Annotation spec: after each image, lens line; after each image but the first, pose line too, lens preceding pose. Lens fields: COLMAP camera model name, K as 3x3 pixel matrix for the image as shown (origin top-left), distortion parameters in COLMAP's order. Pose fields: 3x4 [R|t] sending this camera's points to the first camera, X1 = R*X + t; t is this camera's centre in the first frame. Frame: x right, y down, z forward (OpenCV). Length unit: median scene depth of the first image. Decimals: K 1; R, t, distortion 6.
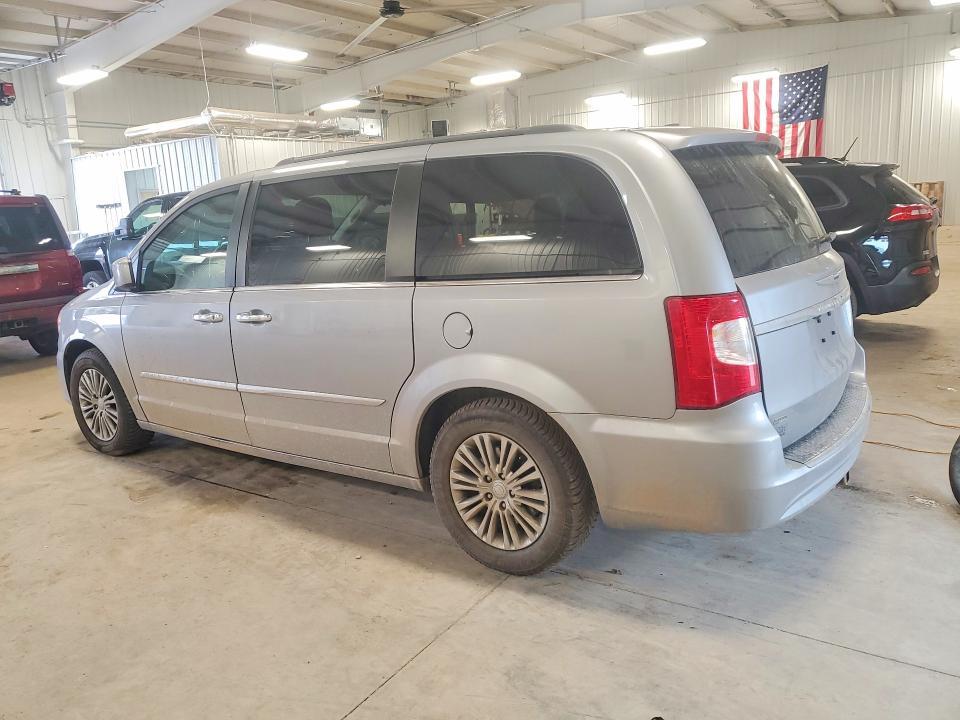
lens RADIAL K [[744.9, 0, 480.0], [0, 744.9, 360.0], [0, 0, 1]] dist [-0.175208, 0.219232]
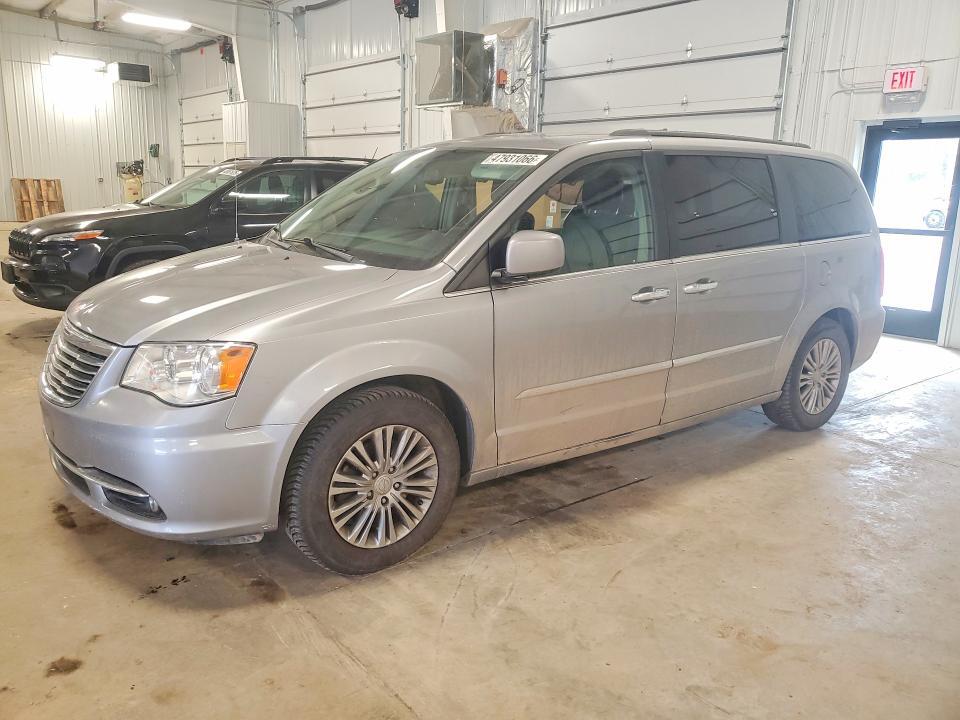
lens RADIAL K [[735.9, 0, 458.1], [0, 735.9, 359.7], [0, 0, 1]] dist [-0.004626, -0.000172]
pose [[0.311081, -0.144863, 0.939278, -1.147414], [0.148883, 0.983541, 0.102381, -0.095190], [-0.938649, 0.107994, 0.327529, 0.814381]]
